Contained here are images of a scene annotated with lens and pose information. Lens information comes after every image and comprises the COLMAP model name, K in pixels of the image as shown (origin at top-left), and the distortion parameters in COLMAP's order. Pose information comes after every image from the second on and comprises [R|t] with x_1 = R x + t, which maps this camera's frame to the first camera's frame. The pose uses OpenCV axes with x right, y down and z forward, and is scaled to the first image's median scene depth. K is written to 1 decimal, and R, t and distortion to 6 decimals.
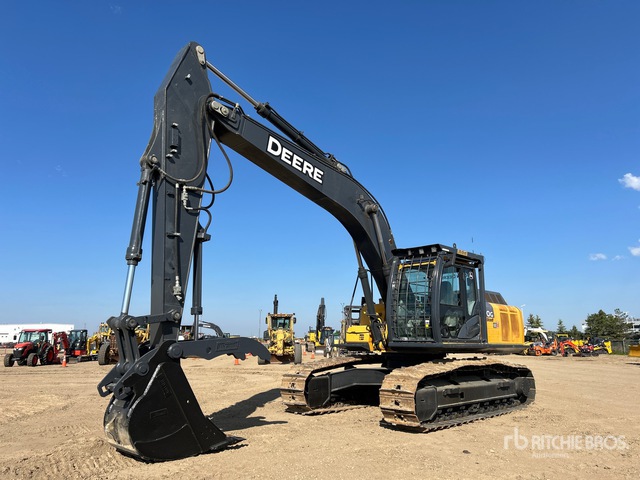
lens RADIAL K [[461.6, 0, 317.8], [0, 461.6, 243.2], [0, 0, 1]] dist [0.037106, -0.005376]
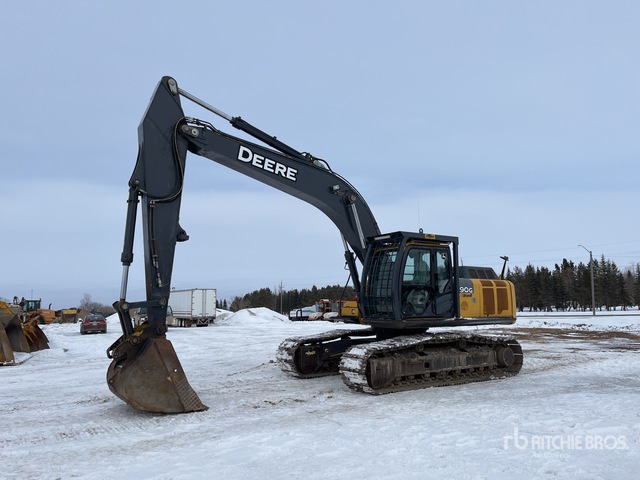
lens RADIAL K [[461.6, 0, 323.6], [0, 461.6, 237.0], [0, 0, 1]] dist [0.037106, -0.005376]
pose [[0.980848, -0.035239, -0.191560, 0.284476], [0.047409, 0.997112, 0.059324, -0.054779], [0.188916, -0.067269, 0.979686, -0.107436]]
